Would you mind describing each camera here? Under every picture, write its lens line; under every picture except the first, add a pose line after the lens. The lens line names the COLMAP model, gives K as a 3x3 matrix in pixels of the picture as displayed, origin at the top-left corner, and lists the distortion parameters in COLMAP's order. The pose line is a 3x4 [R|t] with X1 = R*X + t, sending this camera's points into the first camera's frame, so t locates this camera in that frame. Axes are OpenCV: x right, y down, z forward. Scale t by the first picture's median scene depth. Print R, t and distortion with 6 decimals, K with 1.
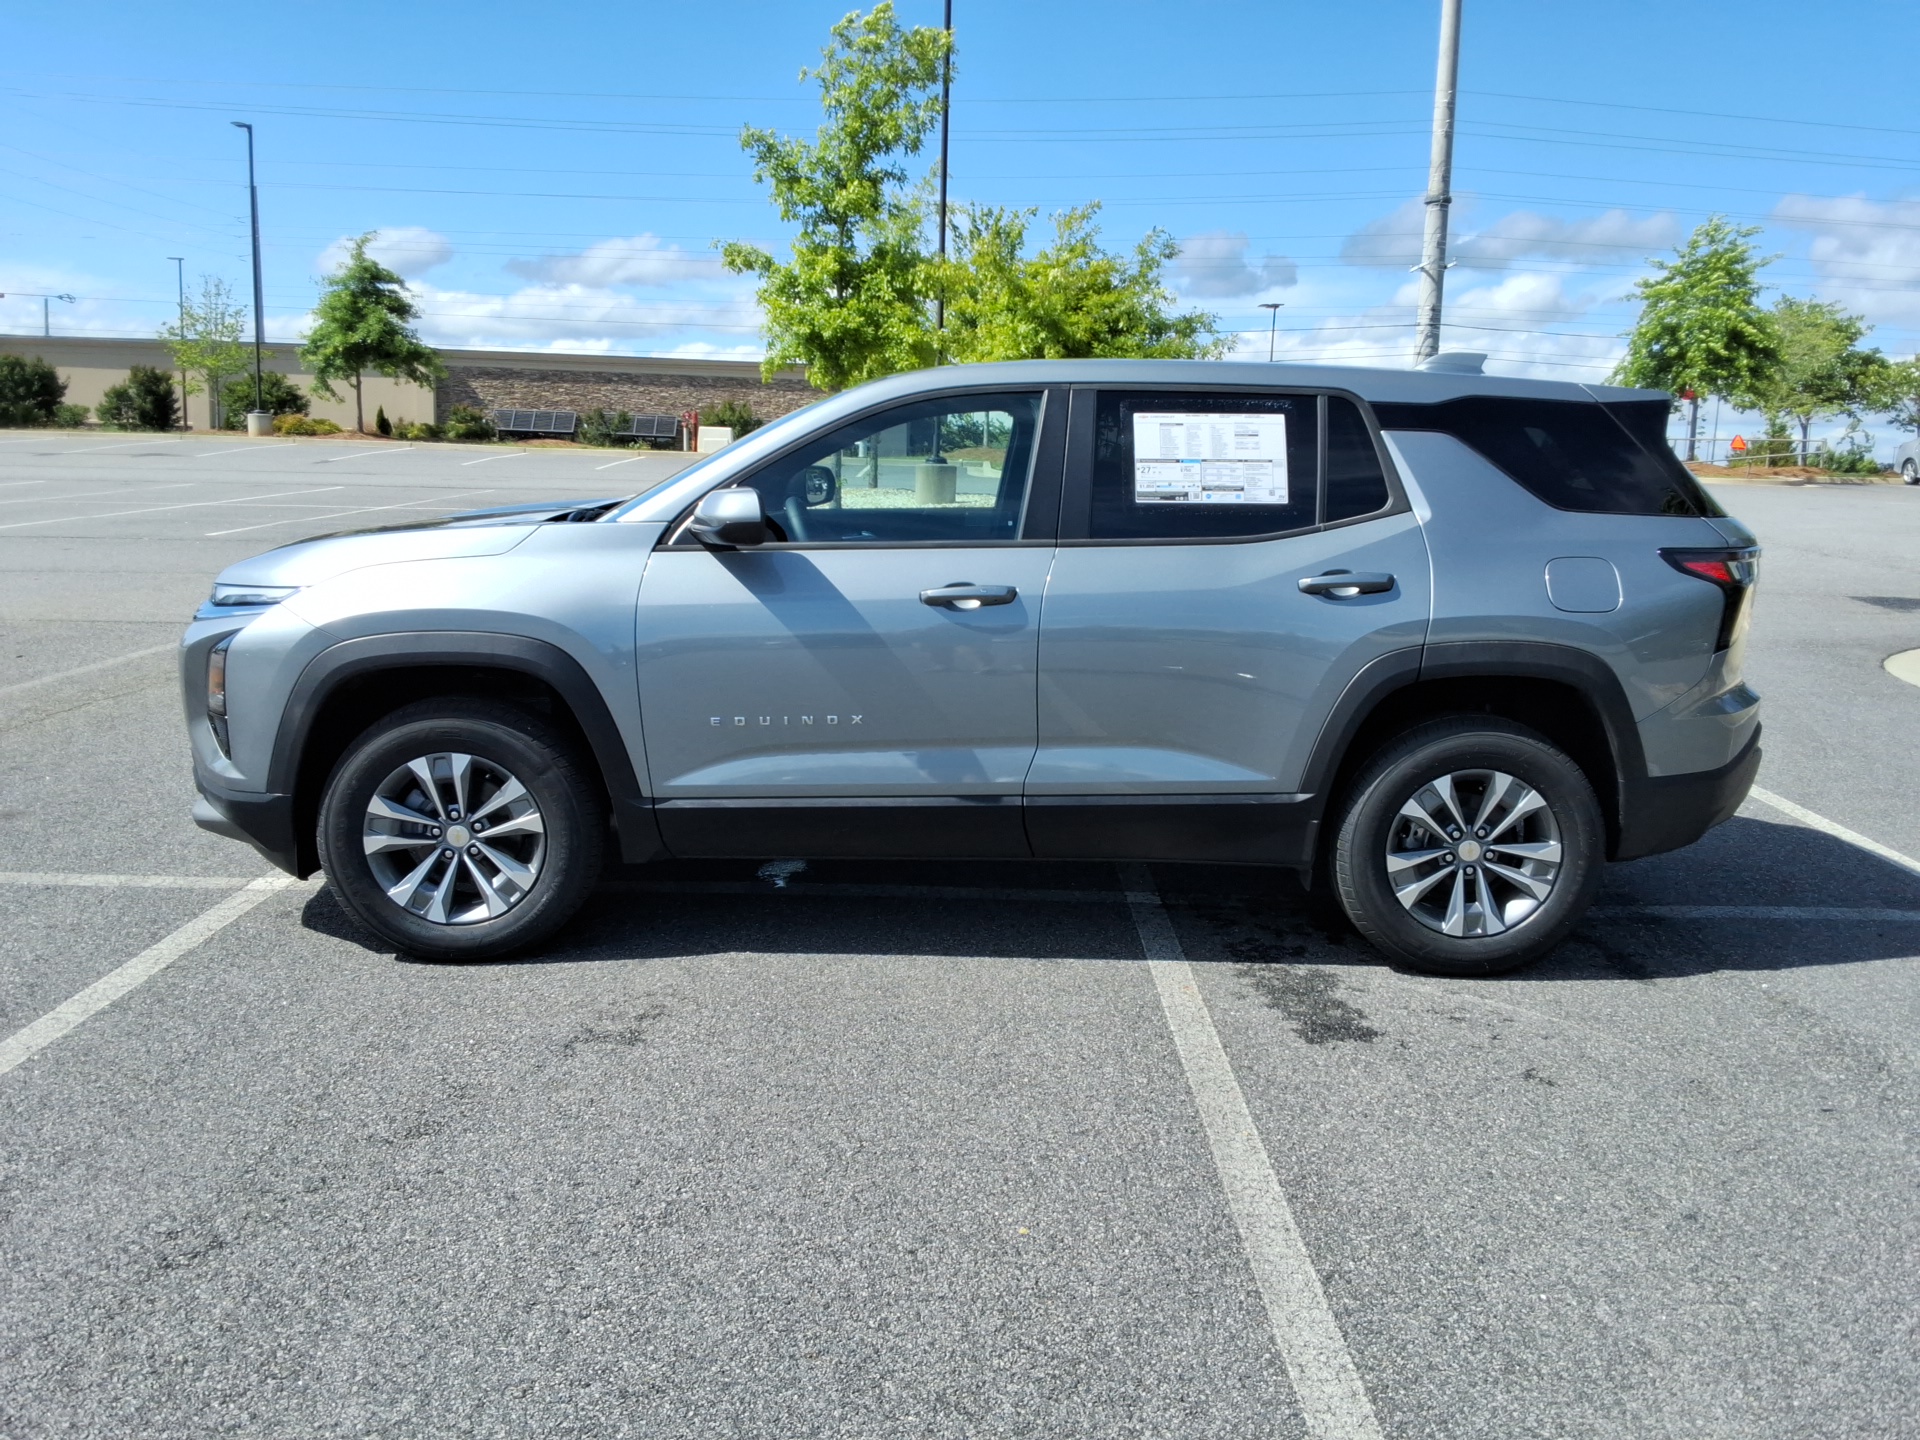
lens RADIAL K [[1557.4, 0, 979.1], [0, 1557.4, 695.9], [0, 0, 1]] dist [0.140437, -0.230285]
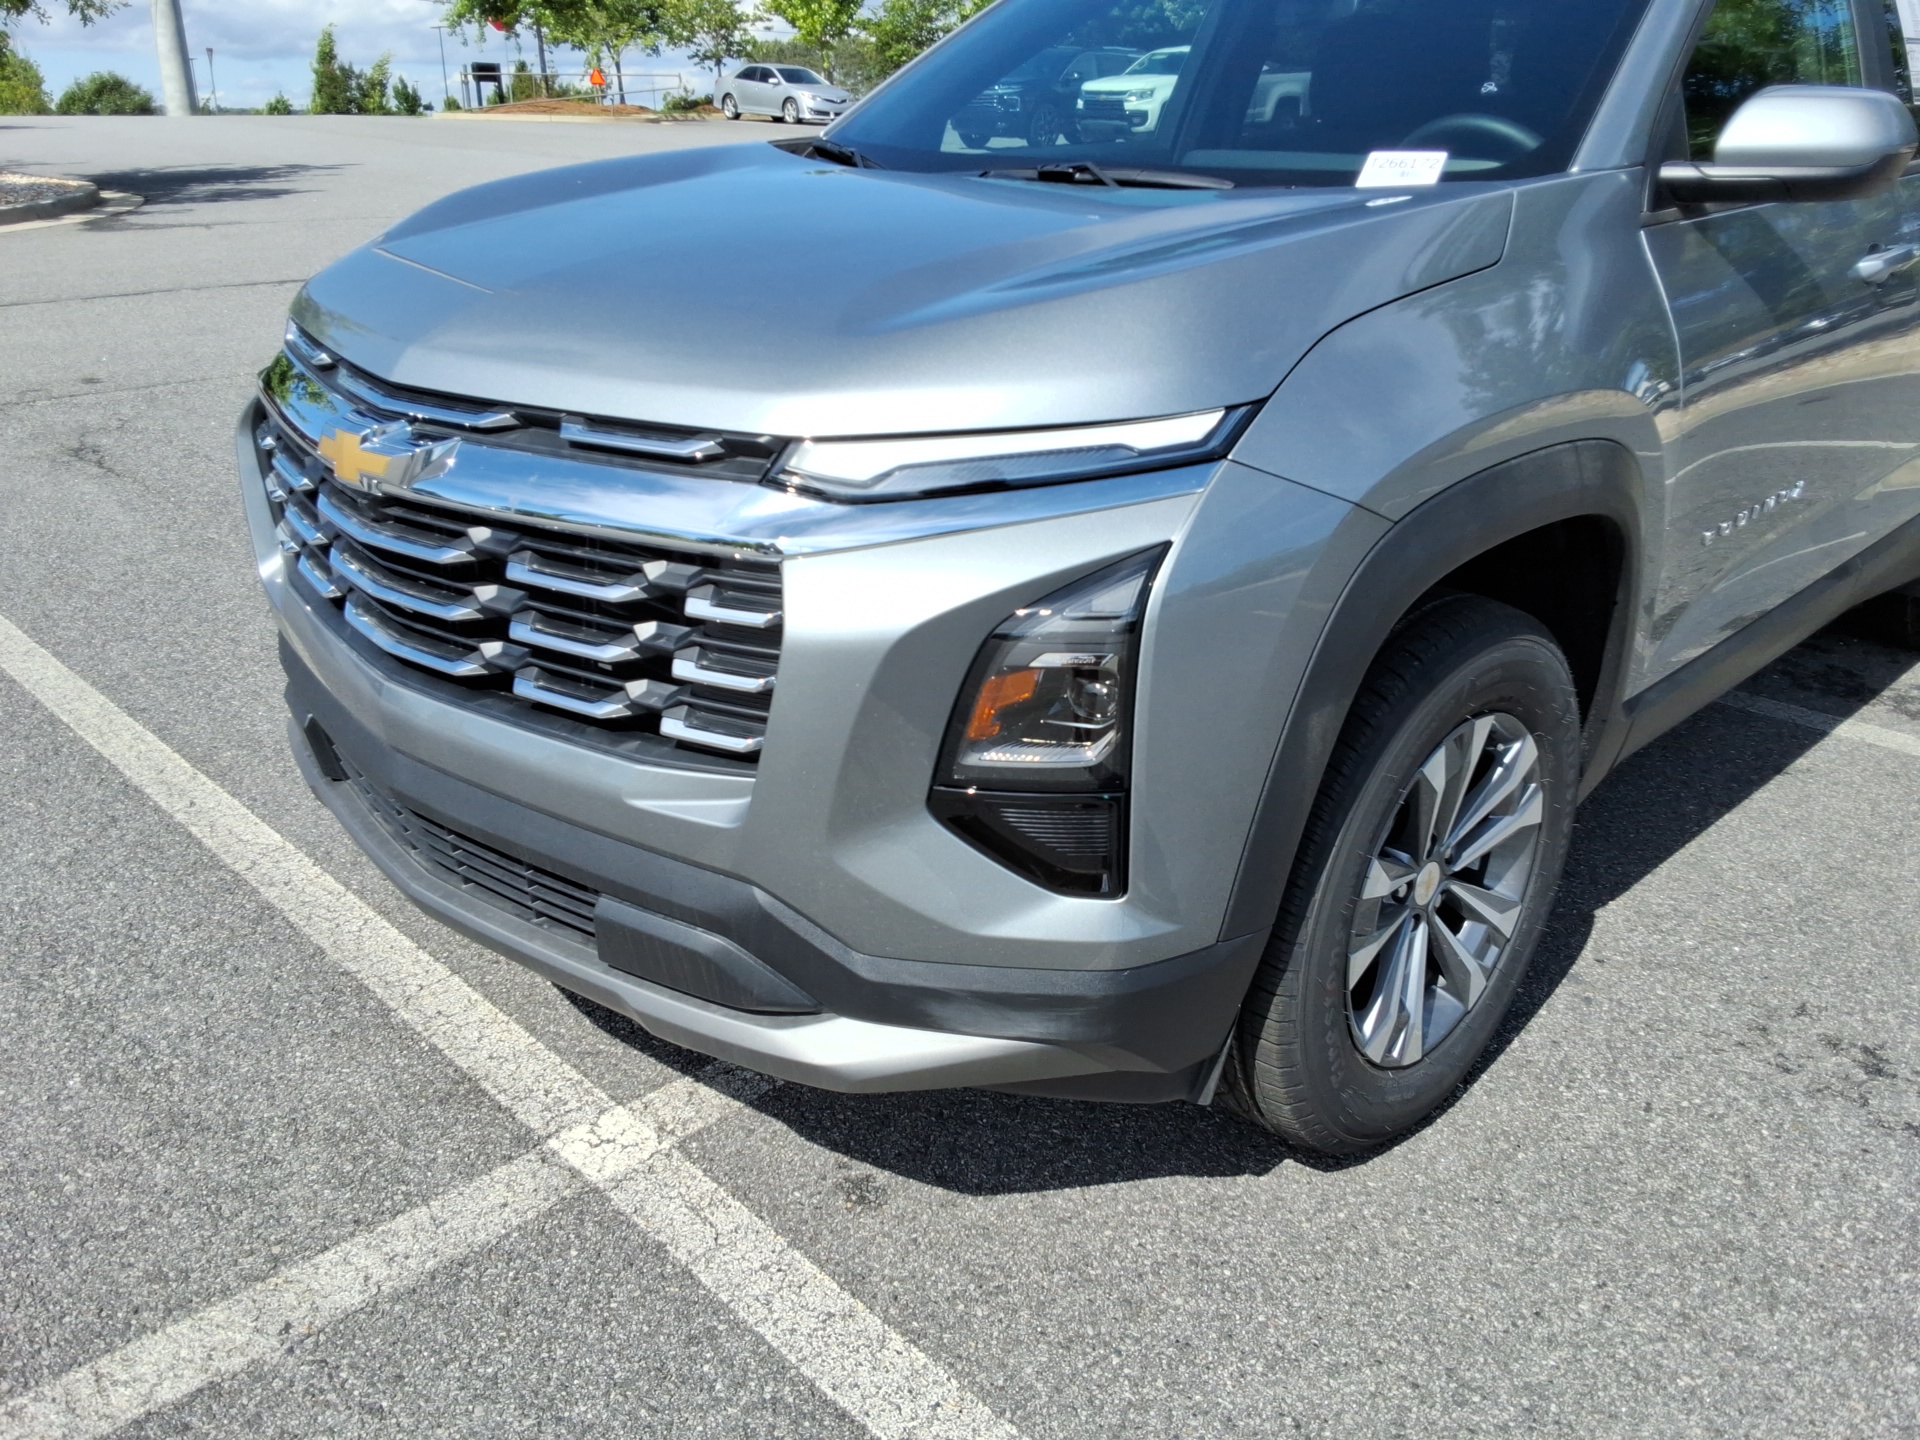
lens RADIAL K [[1565.5, 0, 988.0], [0, 1565.5, 711.2], [0, 0, 1]] dist [0.098422, -0.154484]
pose [[0.706362, -0.271684, 0.653637, -0.711789], [0.124727, 0.956733, 0.262878, -0.101673], [-0.696776, -0.104160, 0.709686, 0.747271]]
